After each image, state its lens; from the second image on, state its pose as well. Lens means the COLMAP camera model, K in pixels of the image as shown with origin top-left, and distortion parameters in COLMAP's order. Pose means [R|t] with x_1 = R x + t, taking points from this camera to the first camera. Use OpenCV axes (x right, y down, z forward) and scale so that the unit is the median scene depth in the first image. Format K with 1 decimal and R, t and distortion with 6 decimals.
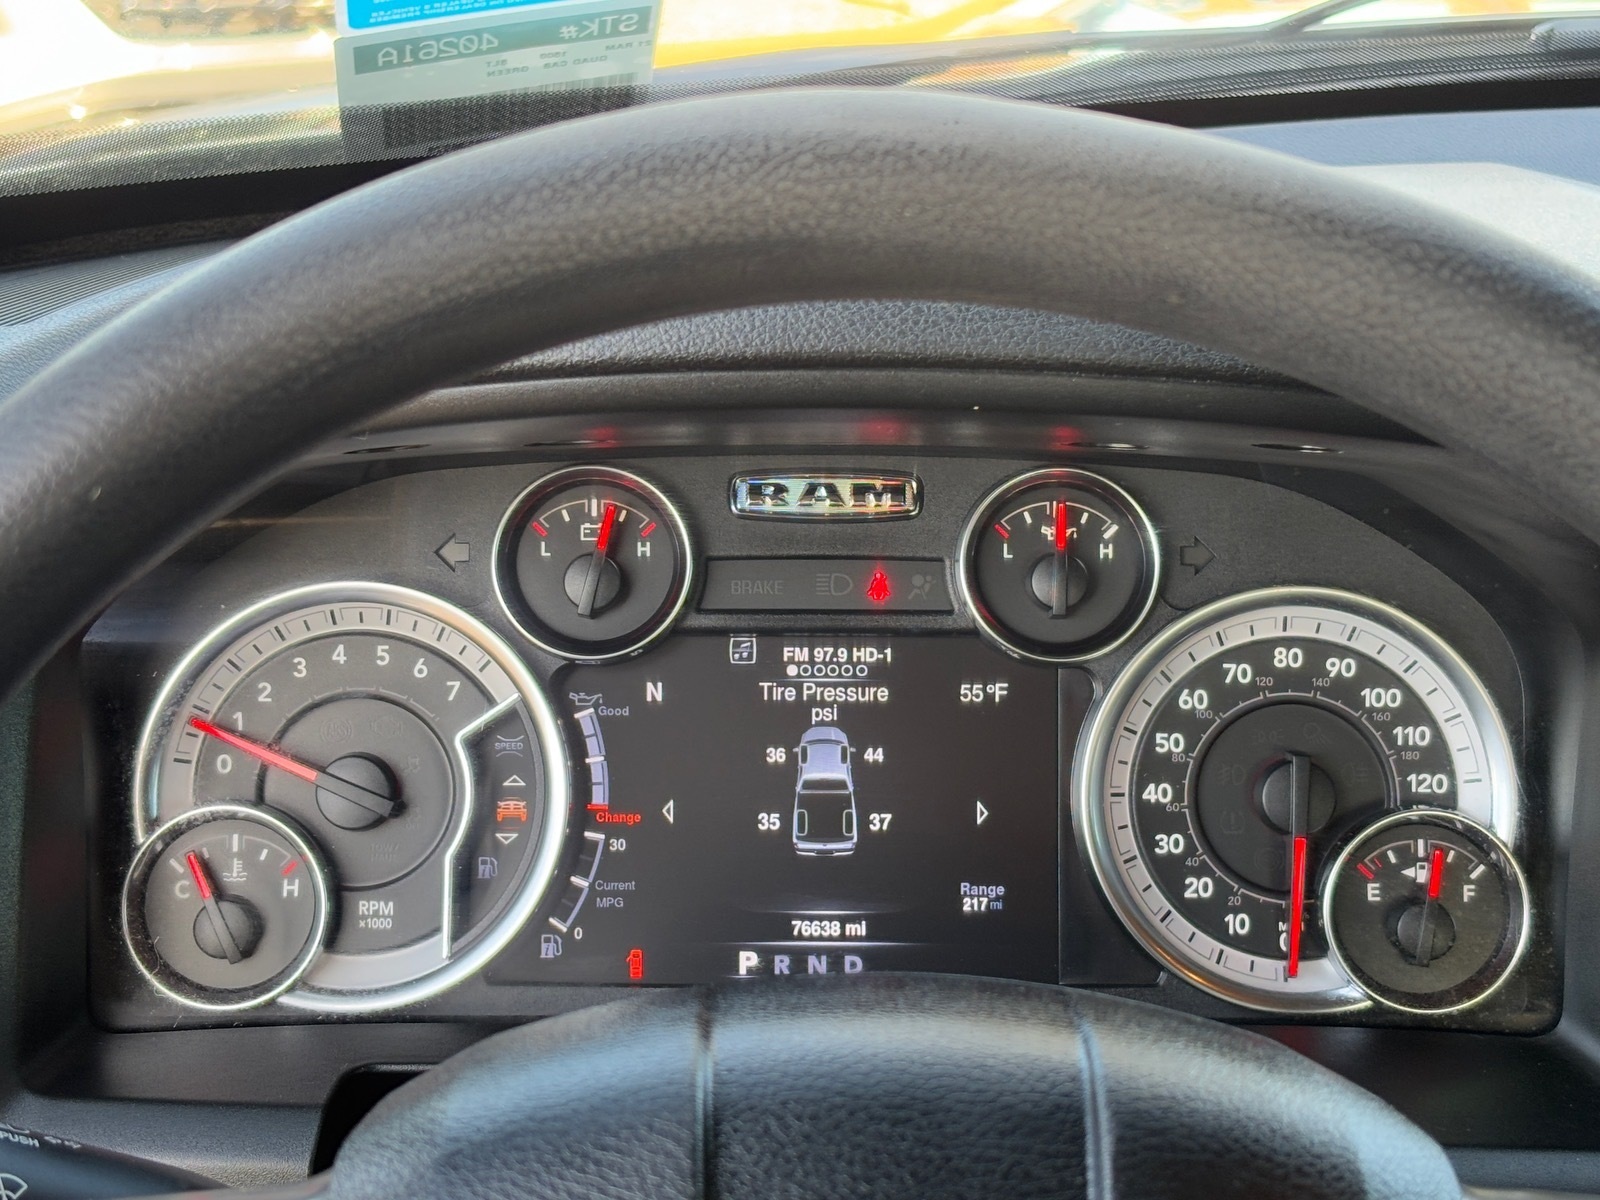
lens RADIAL K [[2925.3, 0, 756.7], [0, 2925.3, 552.1], [0, 0, 1]] dist [0.163613, 0.000000]
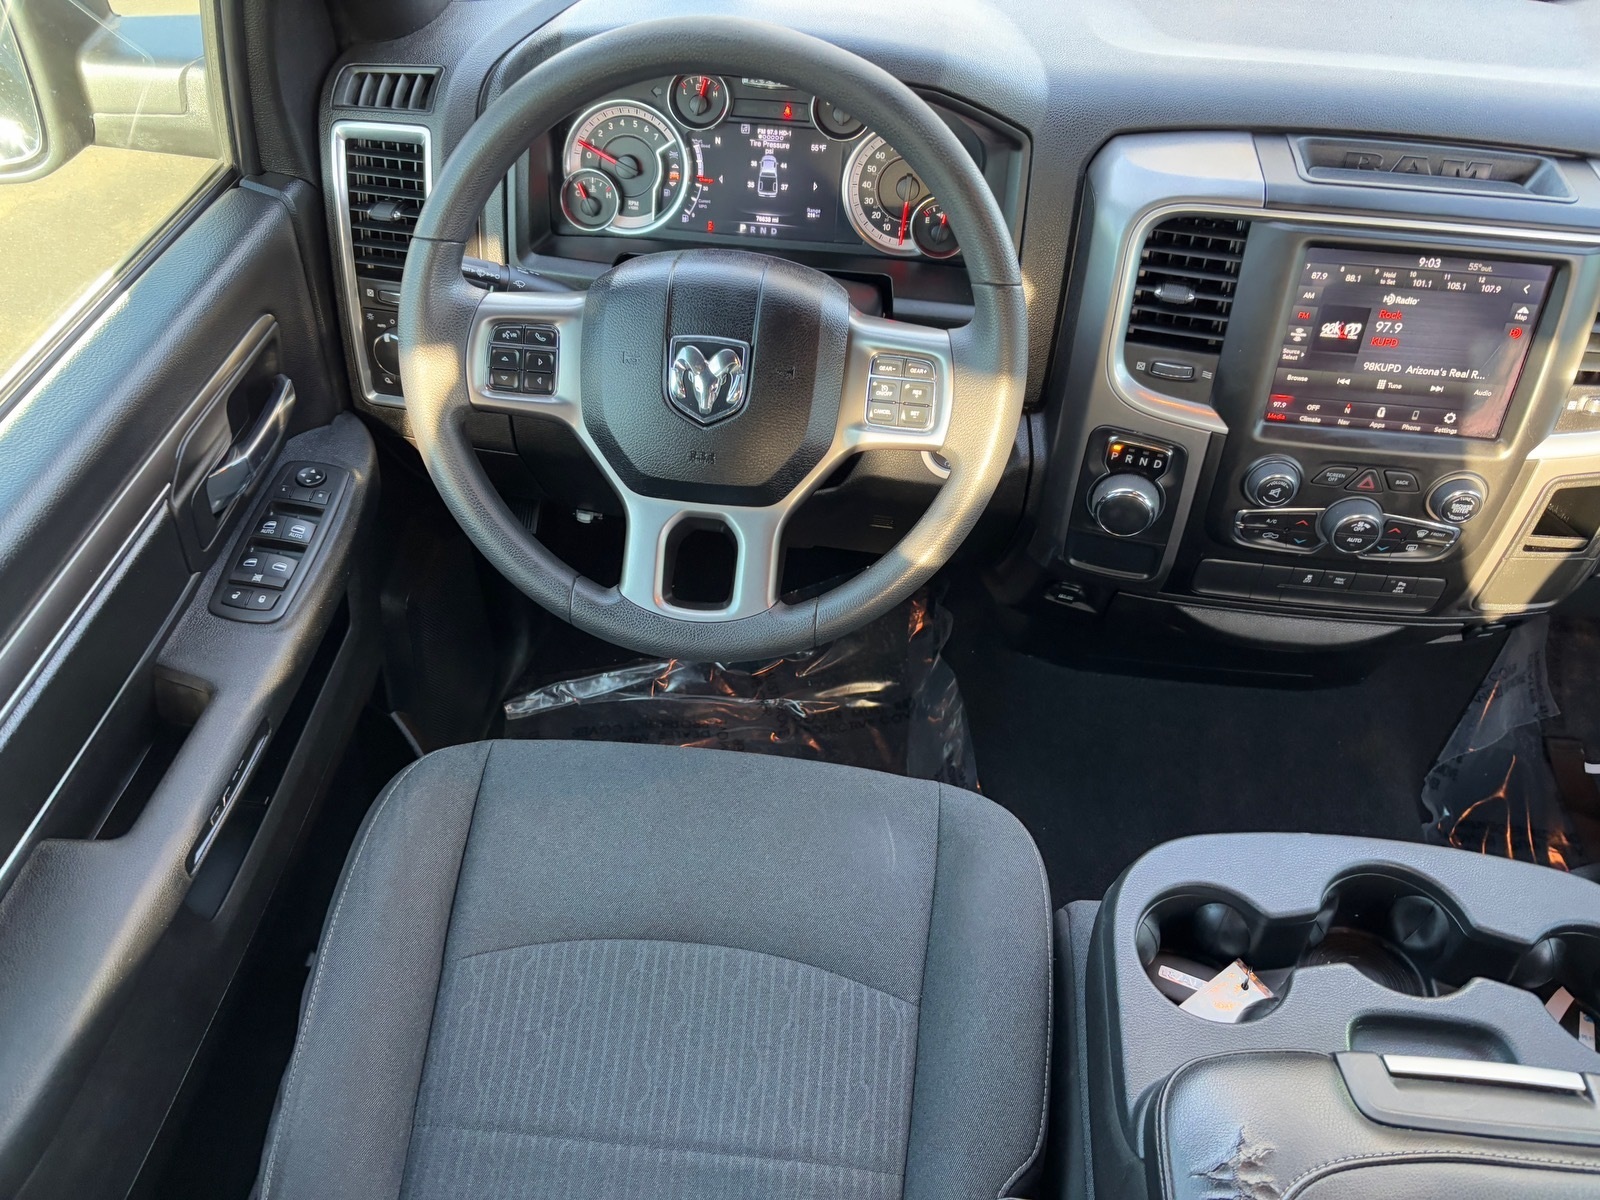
lens RADIAL K [[1238.5, 0, 779.9], [0, 1238.5, 617.7], [0, 0, 1]] dist [0.035366, -0.049448]
pose [[0.993145, 0.095994, -0.066700, 0.179874], [-0.053545, 0.880826, 0.470403, -0.141886], [0.103907, -0.463607, 0.879927, -0.468293]]
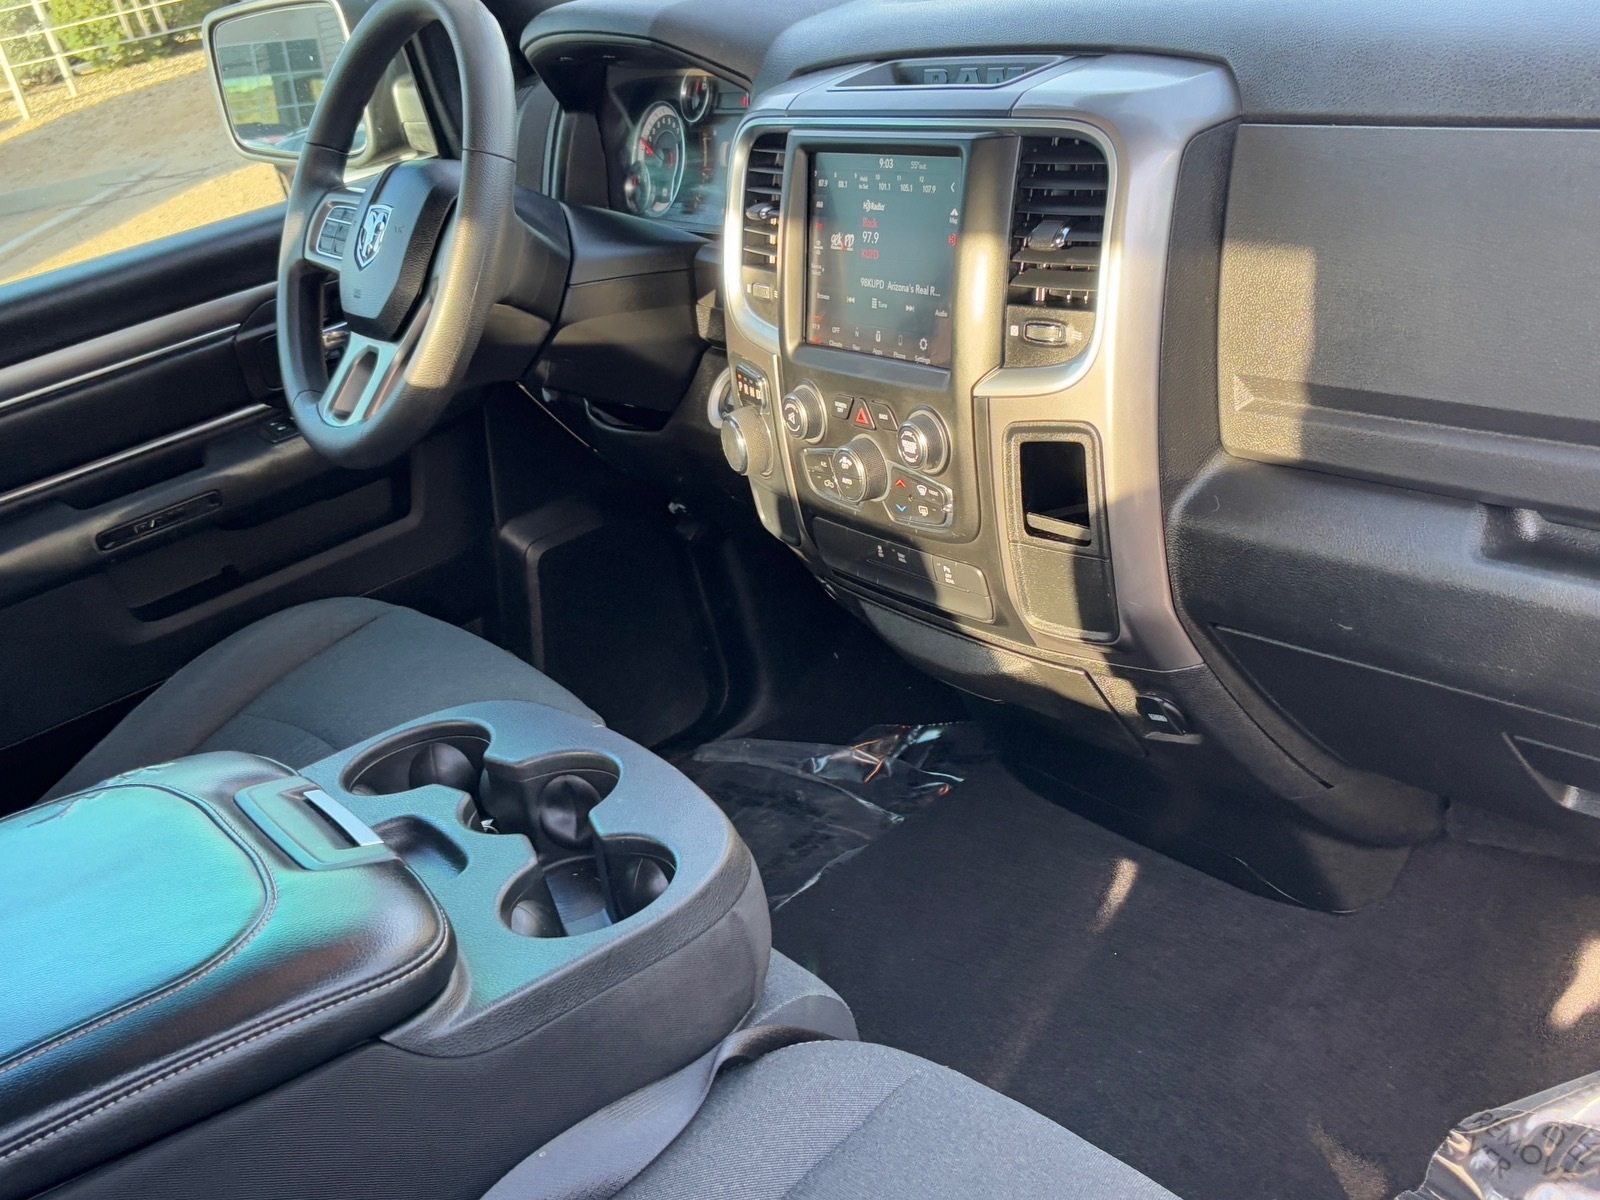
lens RADIAL K [[1809.2, 0, 776.8], [0, 1809.2, 634.7], [0, 0, 1]] dist [0.073367, 0.000000]
pose [[0.526829, 0.228806, -0.818596, 2.002058], [-0.040992, 0.968805, 0.244410, 0.096215], [0.848982, -0.095207, 0.519774, -0.158290]]
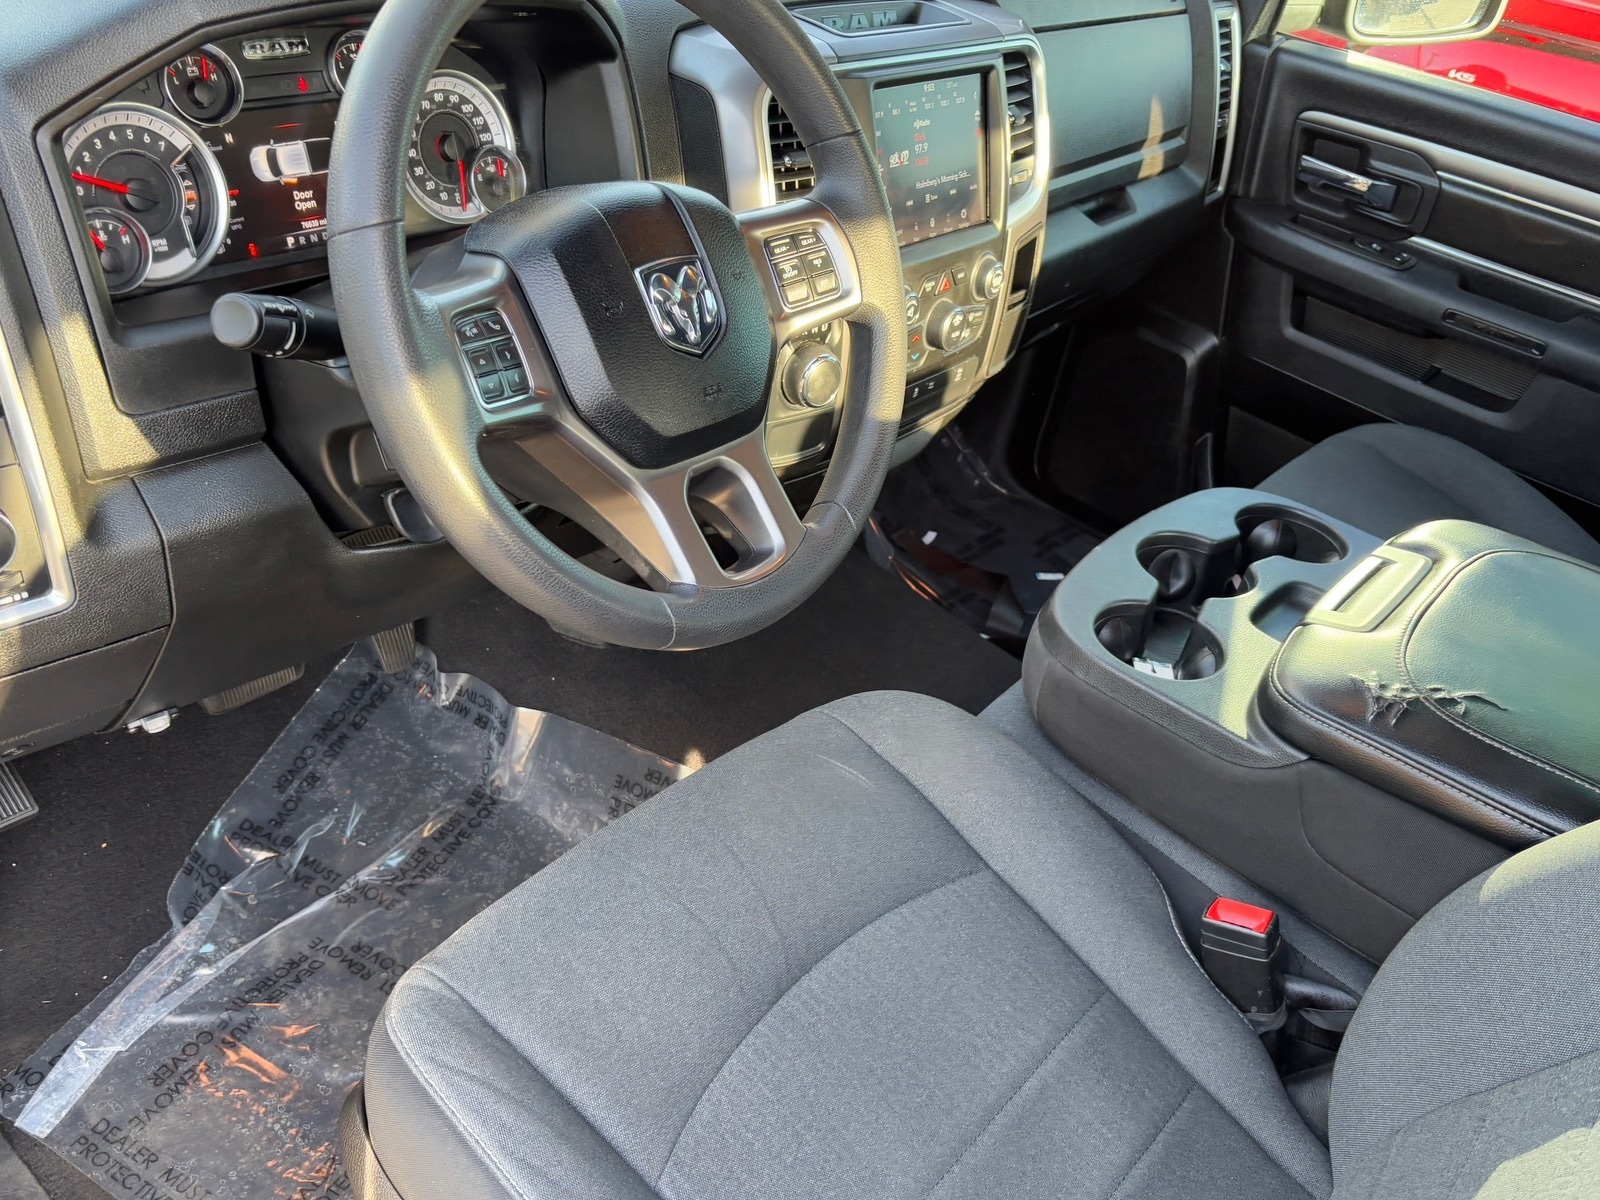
lens RADIAL K [[1396.8, 0, 814.4], [0, 1396.8, 612.5], [0, 0, 1]] dist [0.031347, -0.038057]
pose [[0.632328, -0.357074, 0.687502, -0.696958], [0.088661, 0.914967, 0.393669, -0.009573], [-0.769611, -0.187973, 0.610217, -0.194561]]
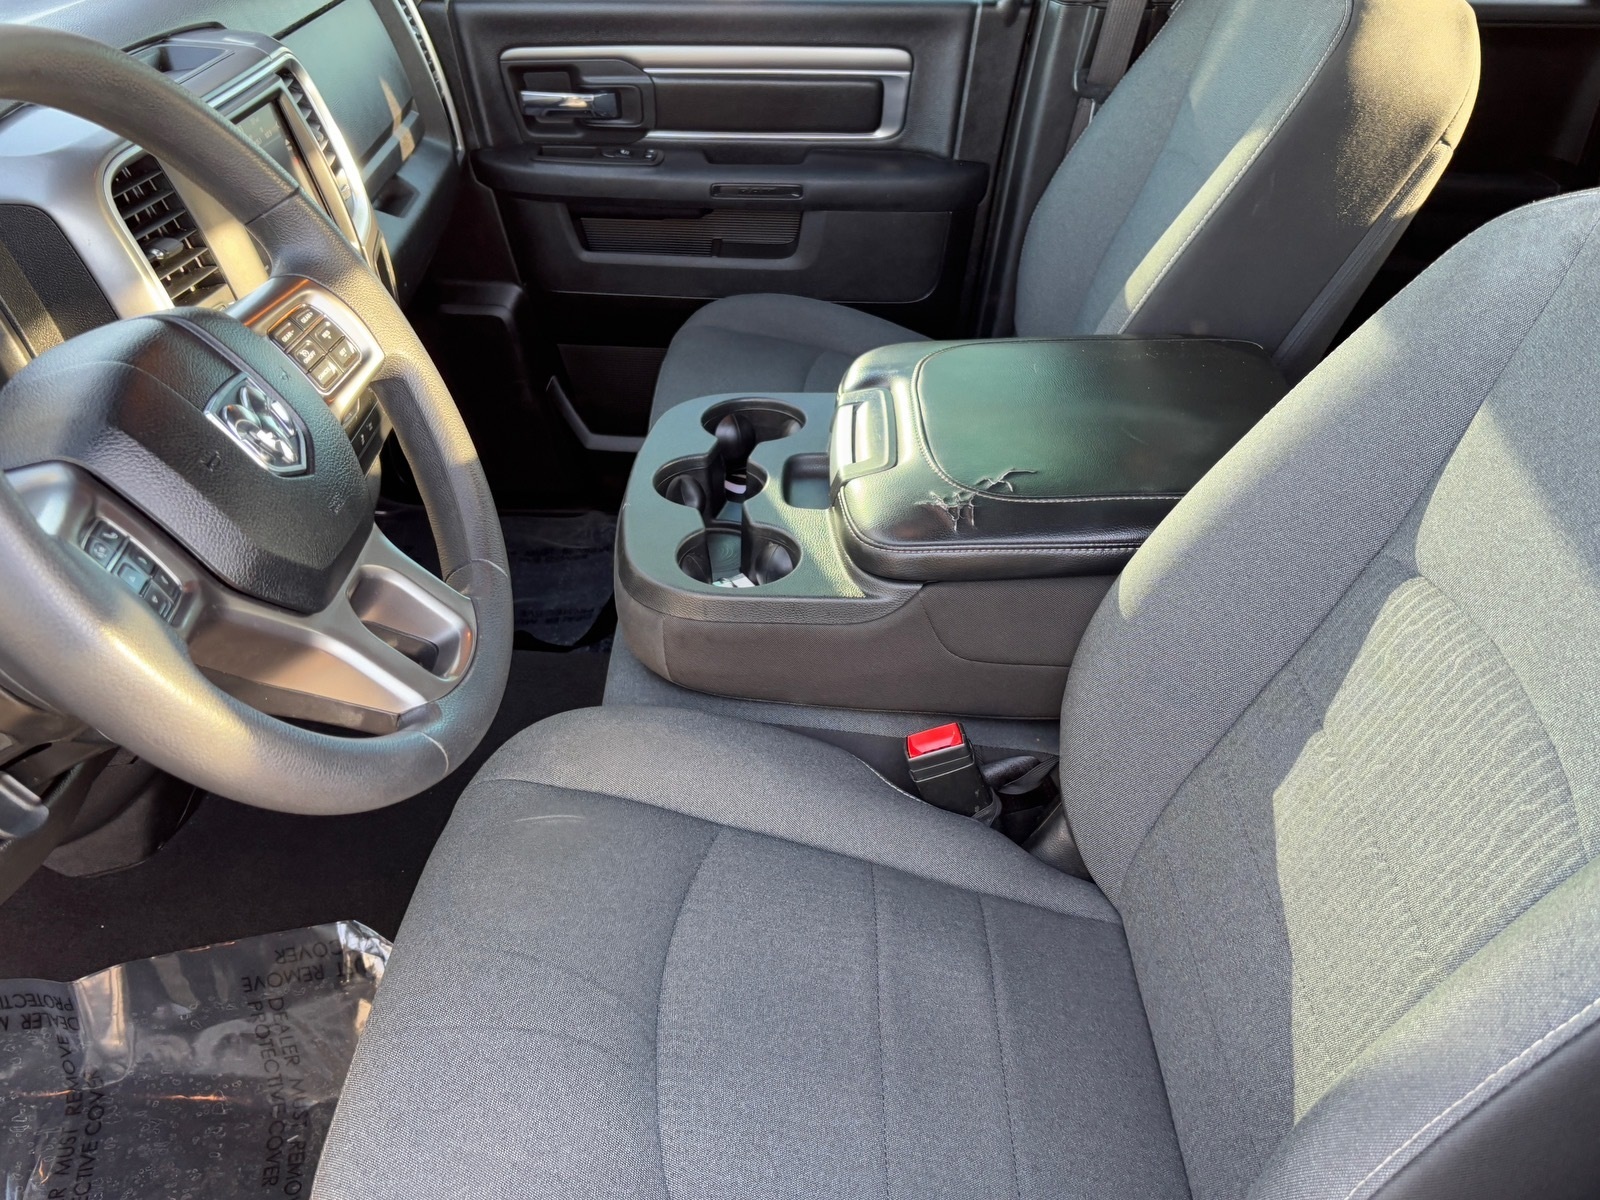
lens RADIAL K [[1396.8, 0, 804.8], [0, 1396.8, 601.0], [0, 0, 1]] dist [0.031347, -0.038057]
pose [[0.020955, -0.536586, 0.843586, -0.782364], [0.297907, 0.808793, 0.507055, -0.083996], [-0.954365, 0.240684, 0.176801, 0.085099]]
